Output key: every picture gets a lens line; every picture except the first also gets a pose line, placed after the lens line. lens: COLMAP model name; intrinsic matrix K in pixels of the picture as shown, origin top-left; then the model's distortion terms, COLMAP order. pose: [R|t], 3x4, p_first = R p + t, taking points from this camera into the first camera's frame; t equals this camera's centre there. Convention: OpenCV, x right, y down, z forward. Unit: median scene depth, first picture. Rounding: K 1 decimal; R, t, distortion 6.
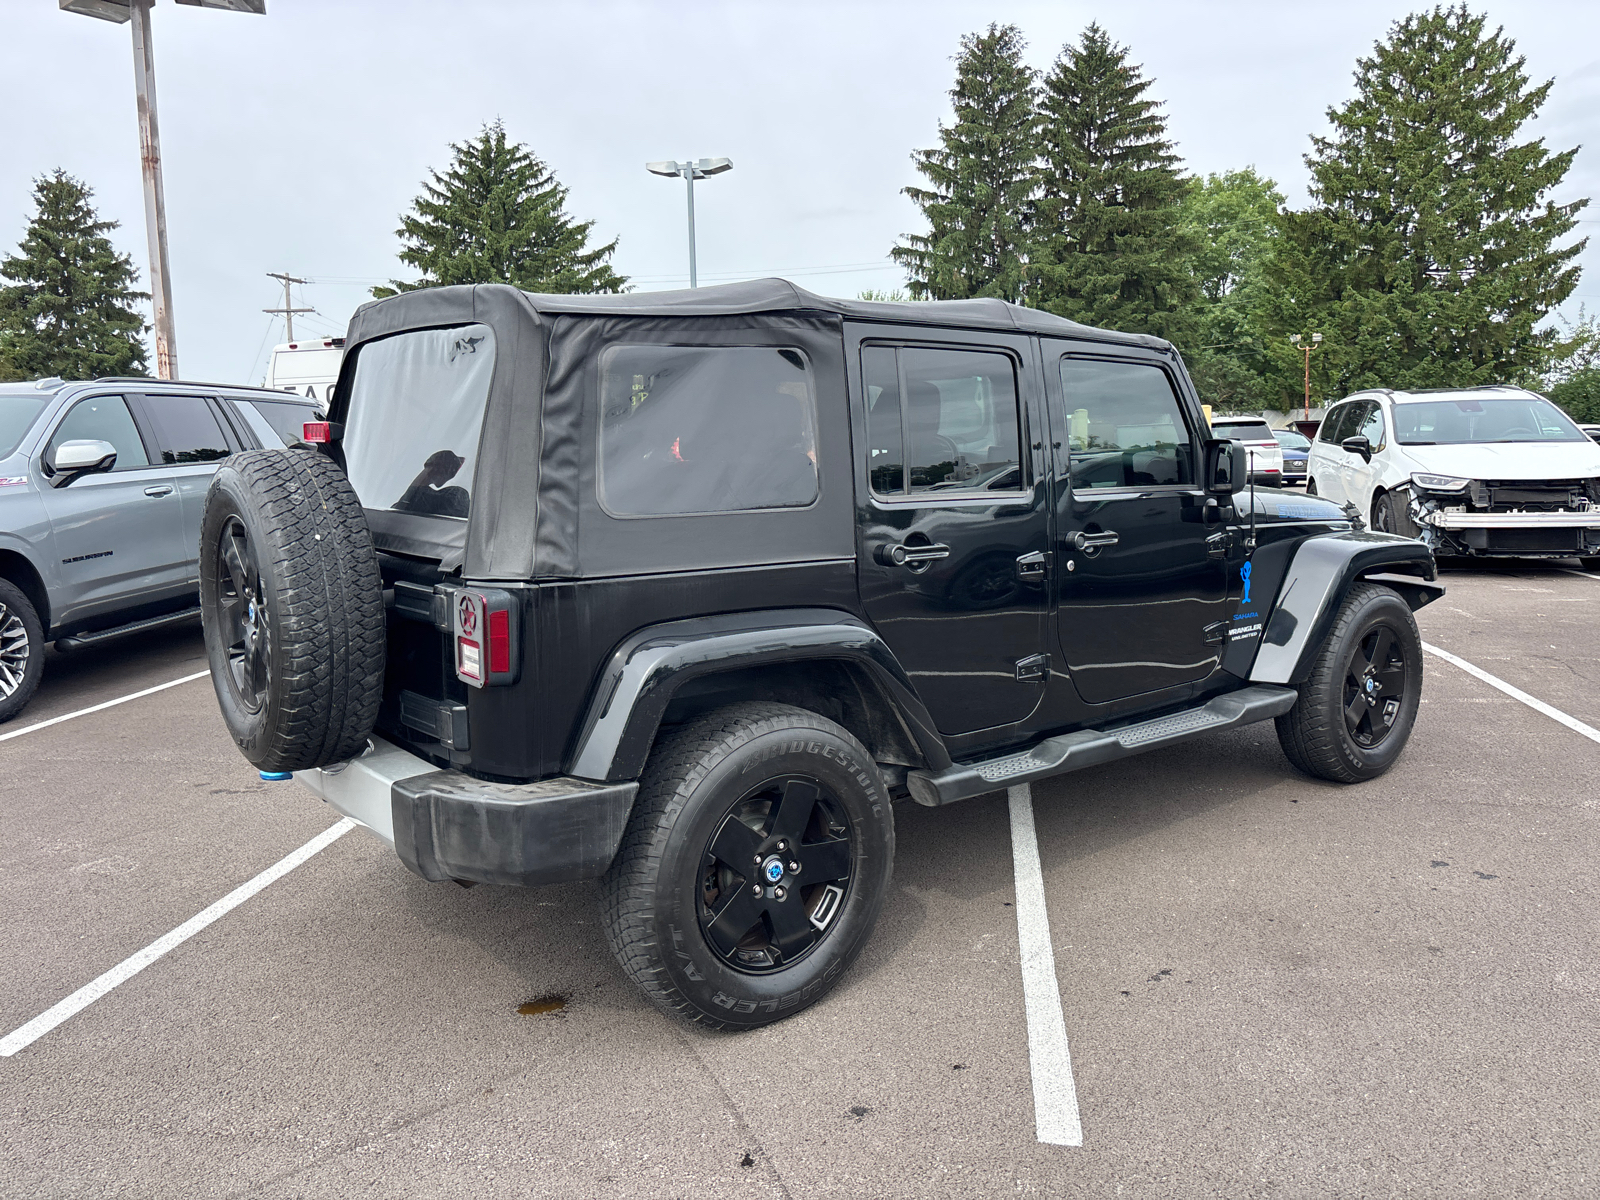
lens RADIAL K [[1195.6, 0, 816.3], [0, 1195.6, 573.6], [0, 0, 1]] dist [0.039435, -0.043548]
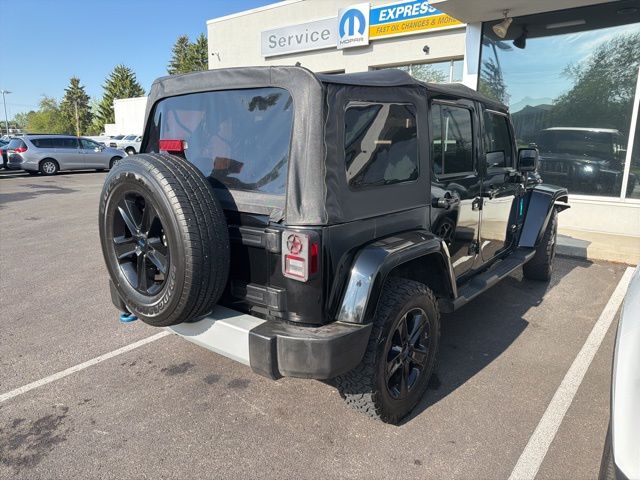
lens RADIAL K [[478.2, 0, 320.6], [0, 478.2, 242.1], [0, 0, 1]] dist [0.039435, -0.043548]
pose [[0.973760, -0.038930, 0.224223, -0.280208], [0.016760, 0.994852, 0.099942, -0.029550], [-0.226960, -0.093562, 0.969400, 0.165705]]
